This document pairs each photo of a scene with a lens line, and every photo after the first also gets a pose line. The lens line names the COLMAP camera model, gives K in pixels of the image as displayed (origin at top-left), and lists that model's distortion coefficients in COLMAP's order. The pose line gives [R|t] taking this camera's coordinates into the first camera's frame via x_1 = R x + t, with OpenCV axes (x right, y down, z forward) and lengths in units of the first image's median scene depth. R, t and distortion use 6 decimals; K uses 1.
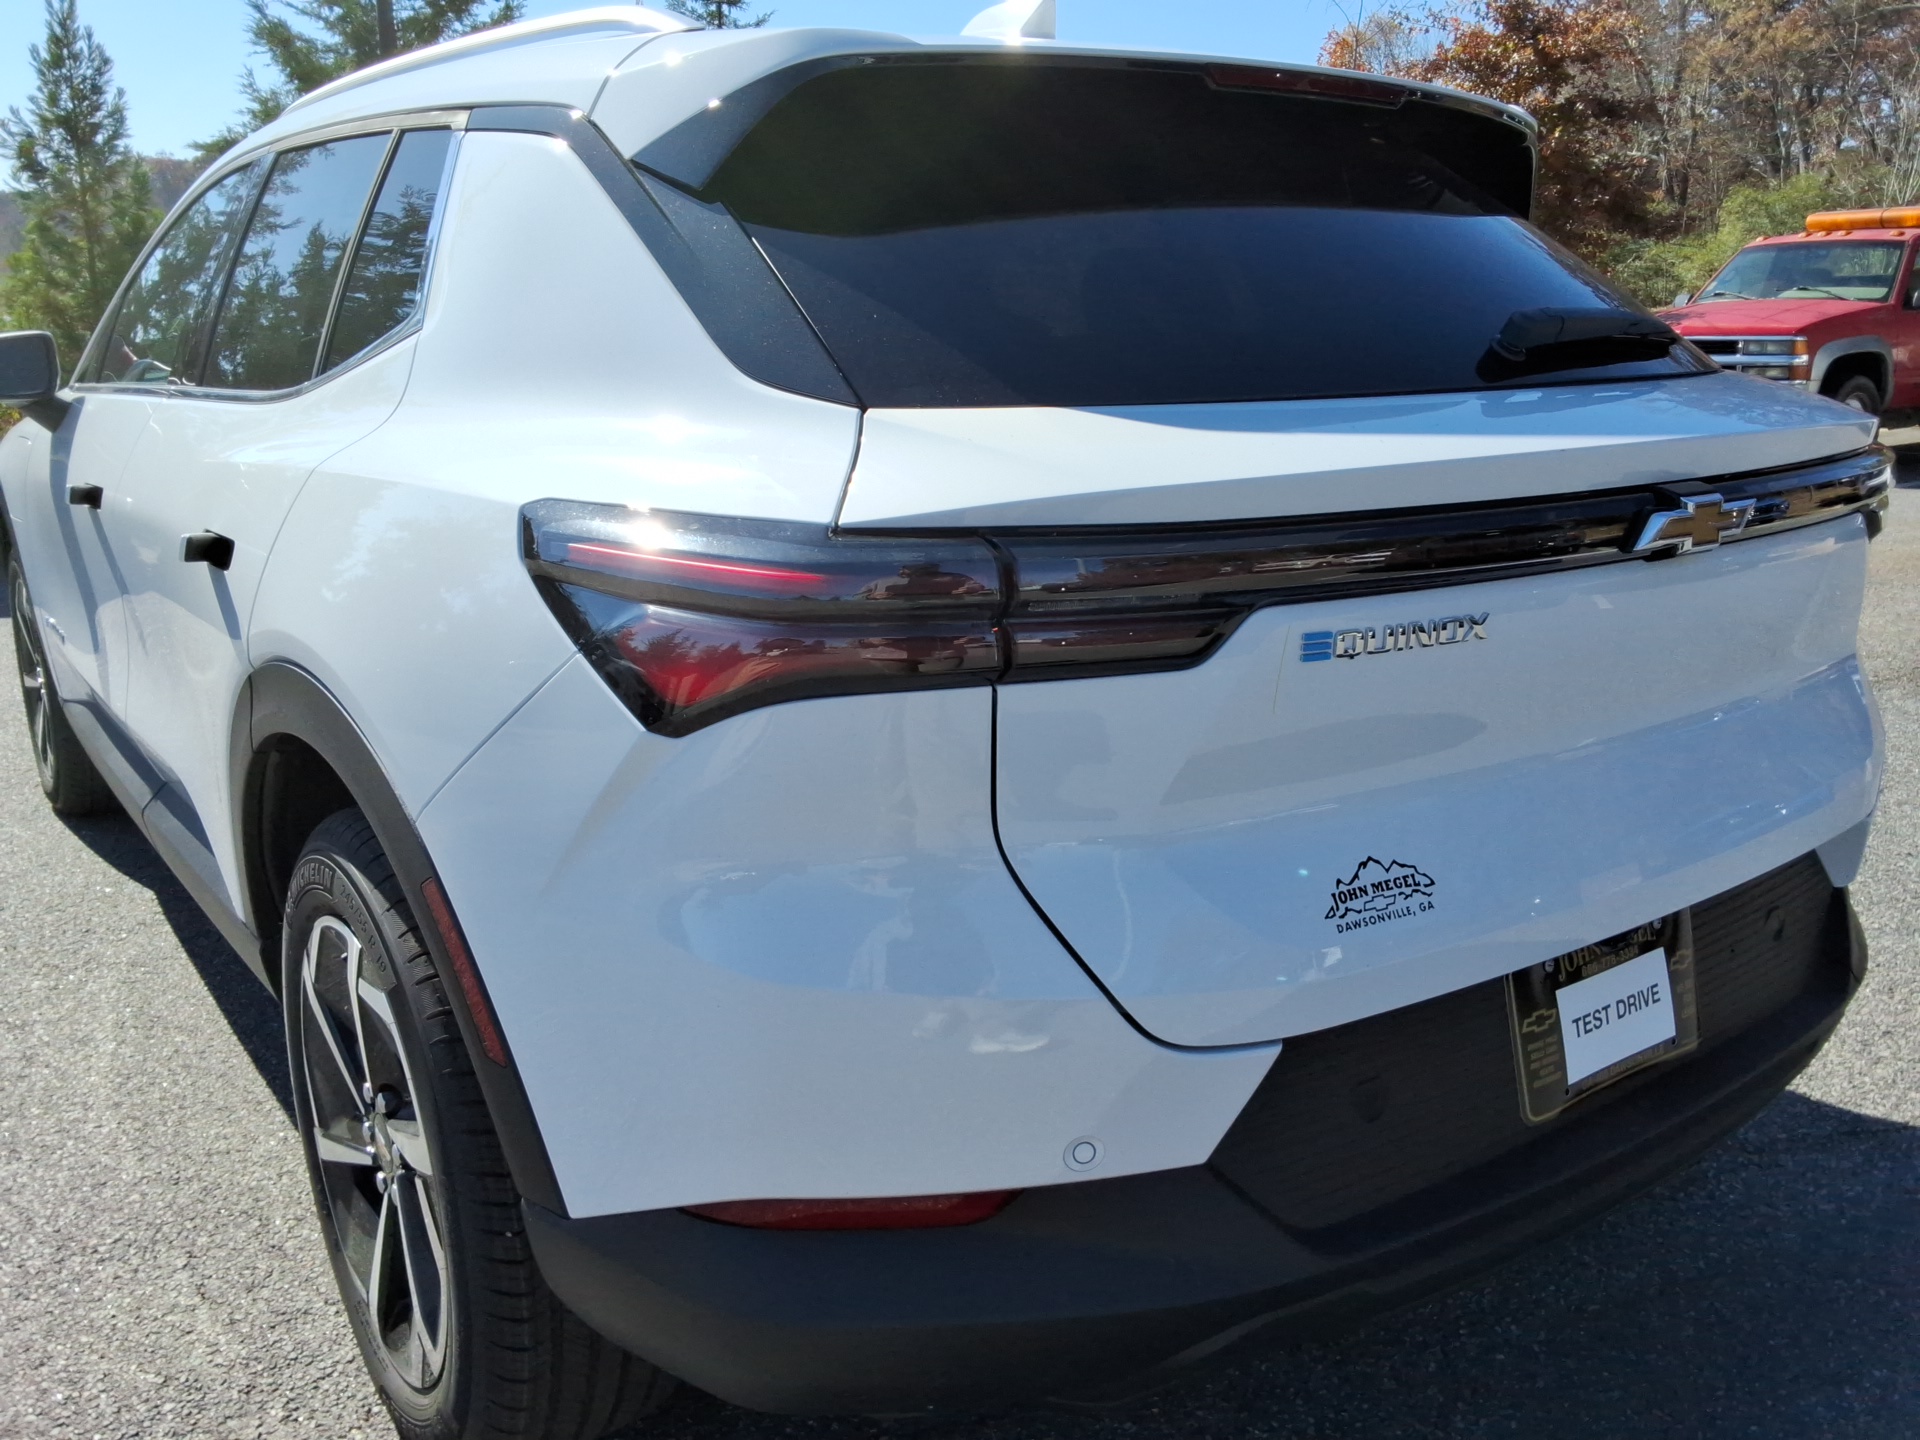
lens RADIAL K [[1539.0, 0, 972.6], [0, 1539.0, 702.0], [0, 0, 1]] dist [0.096789, -0.148566]
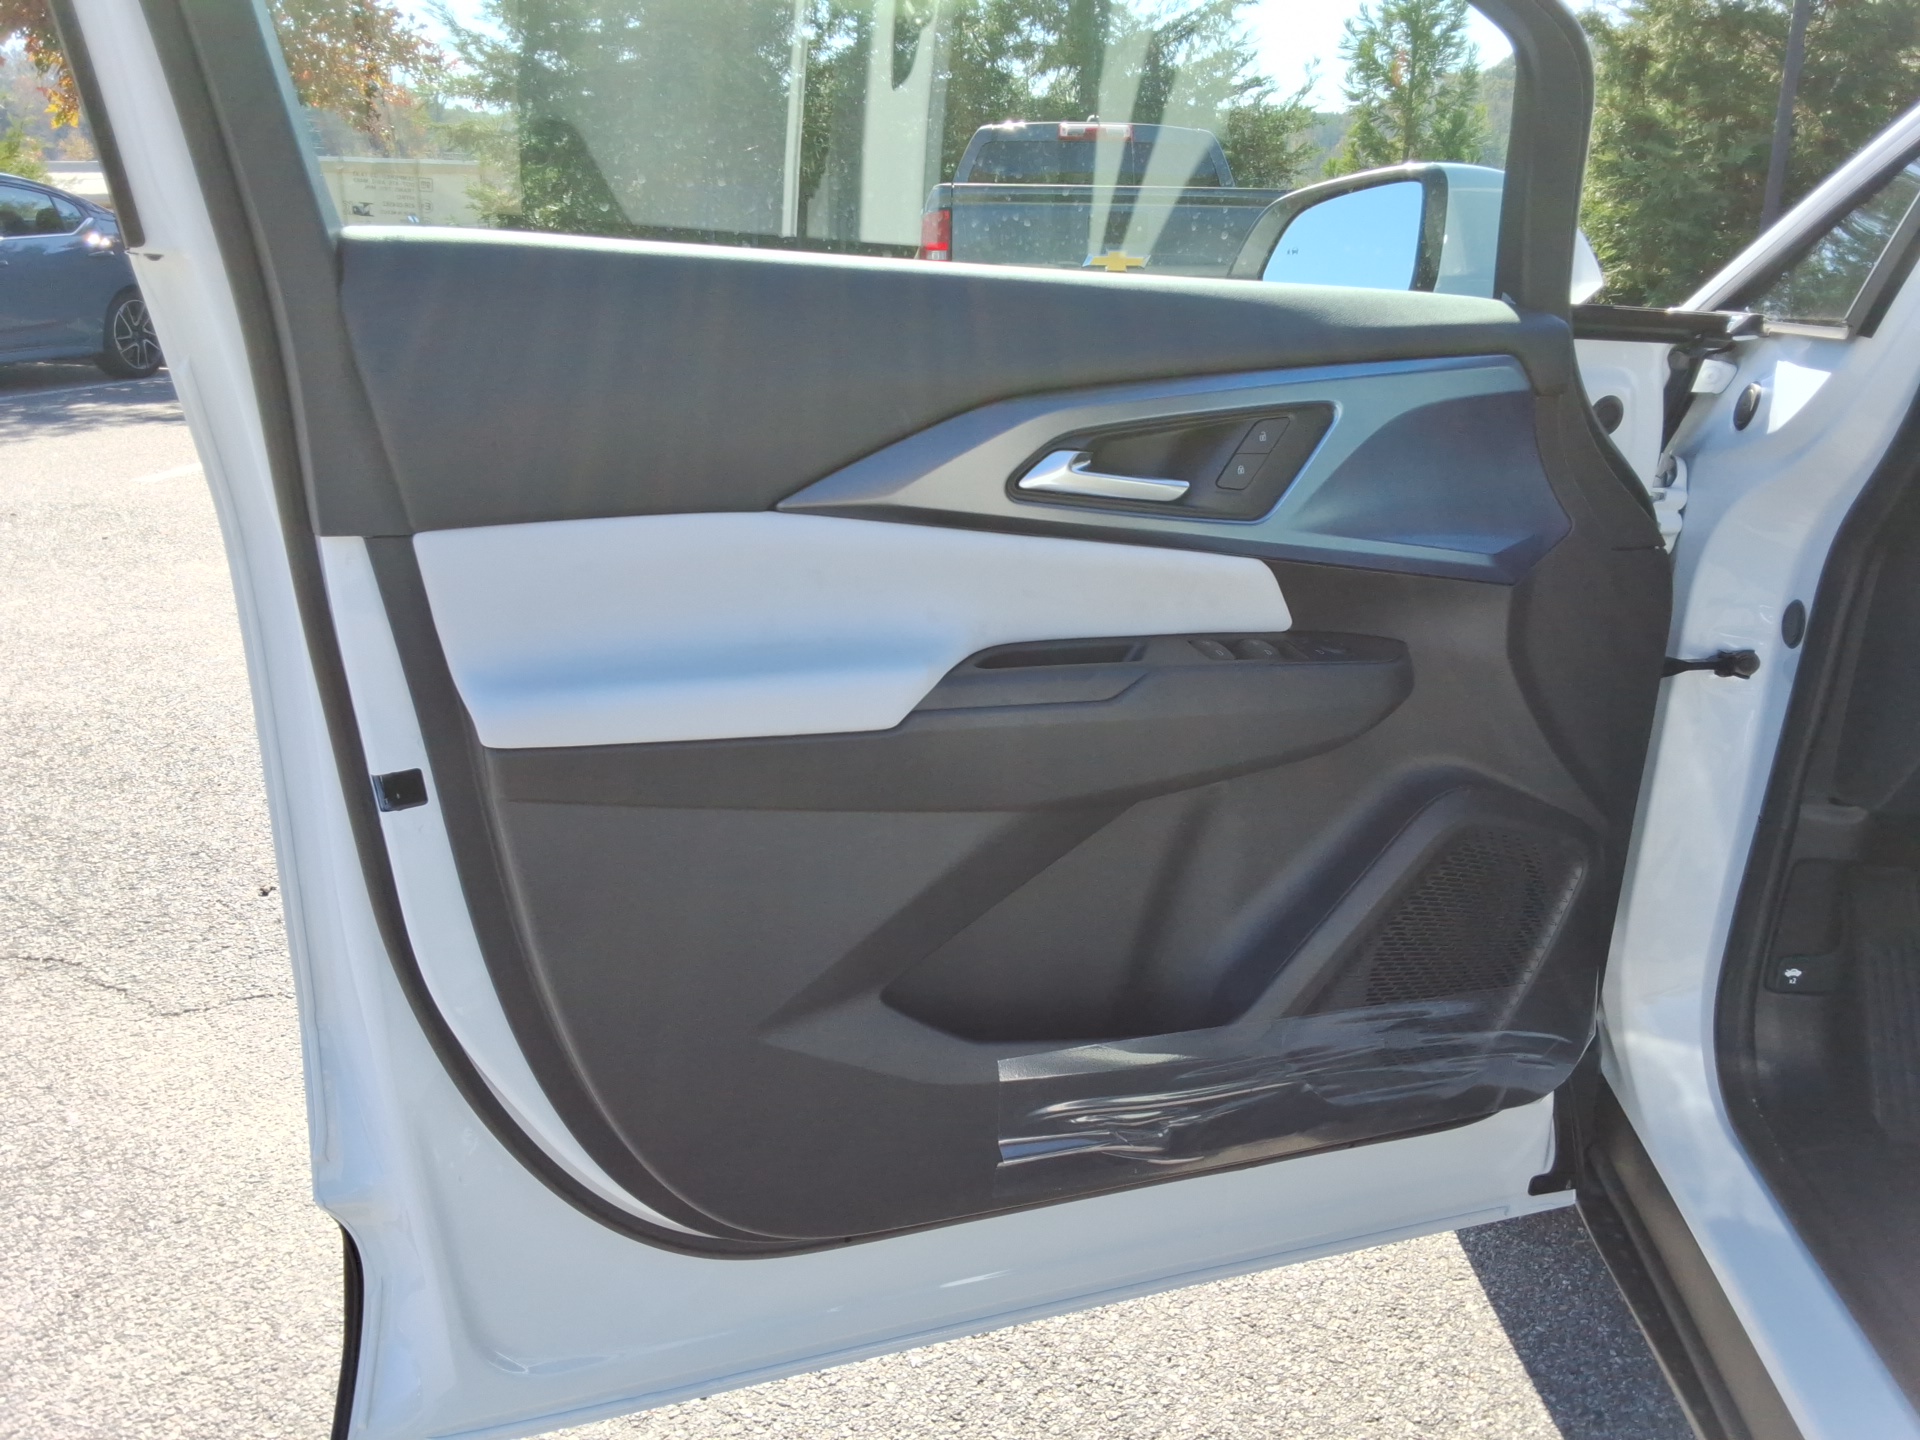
lens RADIAL K [[1539.0, 0, 988.0], [0, 1539.0, 688.2], [0, 0, 1]] dist [0.096789, -0.148566]
pose [[0.745727, 0.192713, -0.637772, -0.134743], [-0.163559, 0.980913, 0.105155, -0.036939], [0.645864, 0.025896, 0.763013, 0.177432]]
